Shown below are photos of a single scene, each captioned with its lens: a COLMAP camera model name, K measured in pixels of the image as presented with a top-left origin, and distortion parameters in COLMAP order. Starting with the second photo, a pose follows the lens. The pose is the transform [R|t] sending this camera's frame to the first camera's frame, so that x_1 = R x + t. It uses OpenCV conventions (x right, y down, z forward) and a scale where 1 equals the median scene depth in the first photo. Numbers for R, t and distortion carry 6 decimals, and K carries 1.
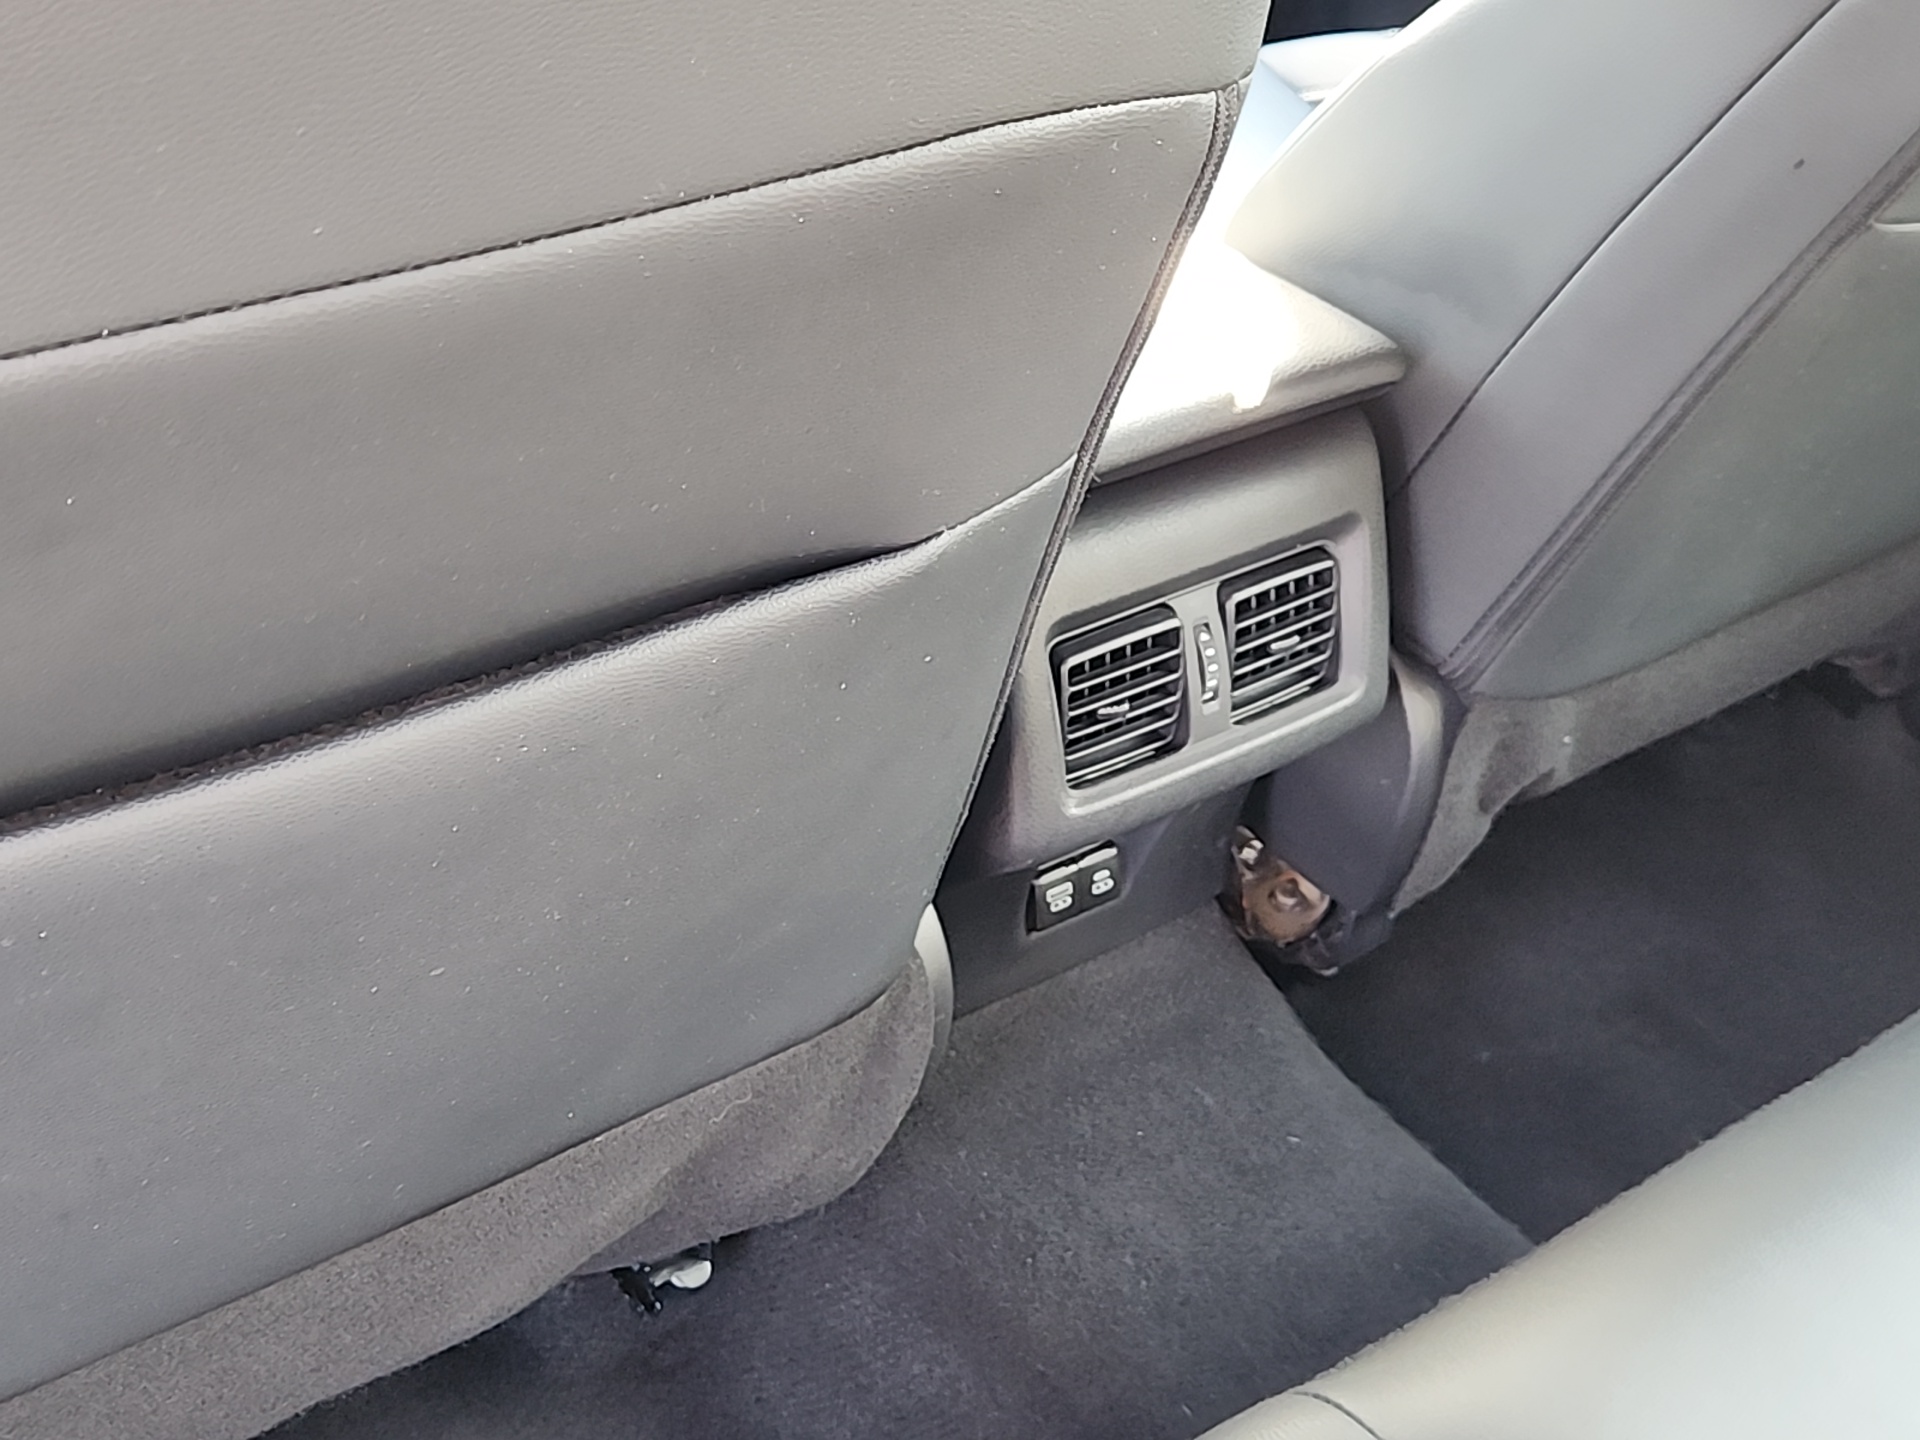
lens RADIAL K [[2426.3, 0, 958.9], [0, 2426.3, 767.8], [0, 0, 1]] dist [0.068834, -0.044069]
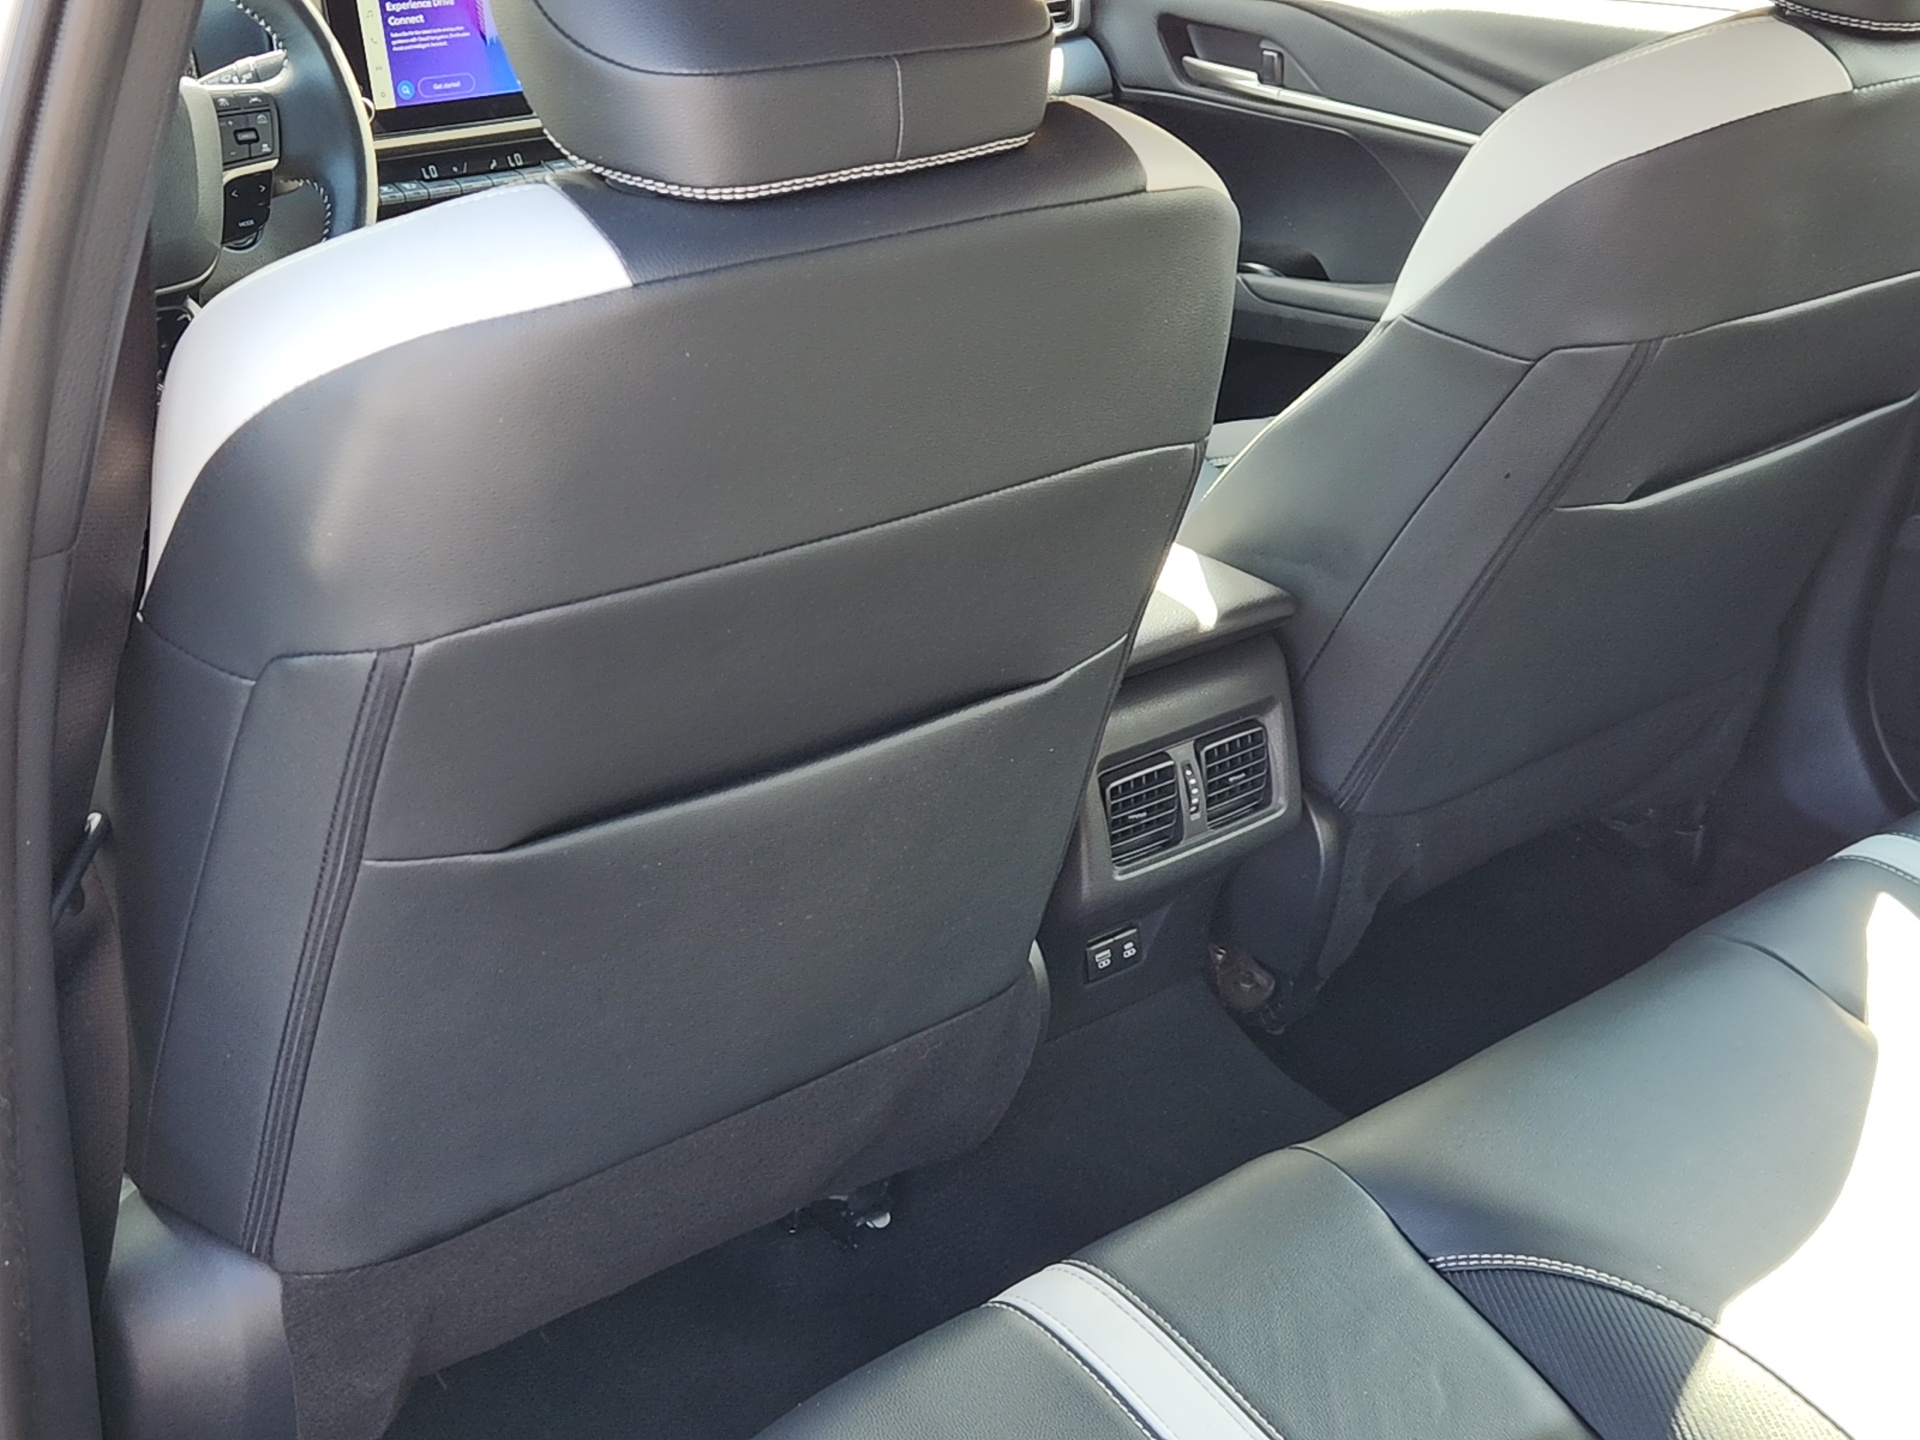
lens RADIAL K [[2426.3, 0, 958.9], [0, 2426.3, 767.8], [0, 0, 1]] dist [0.068834, -0.044069]
pose [[0.997946, -0.051212, 0.038473, -0.115613], [0.056682, 0.985800, -0.158068, 0.191725], [-0.029832, 0.159924, 0.986678, -0.610873]]
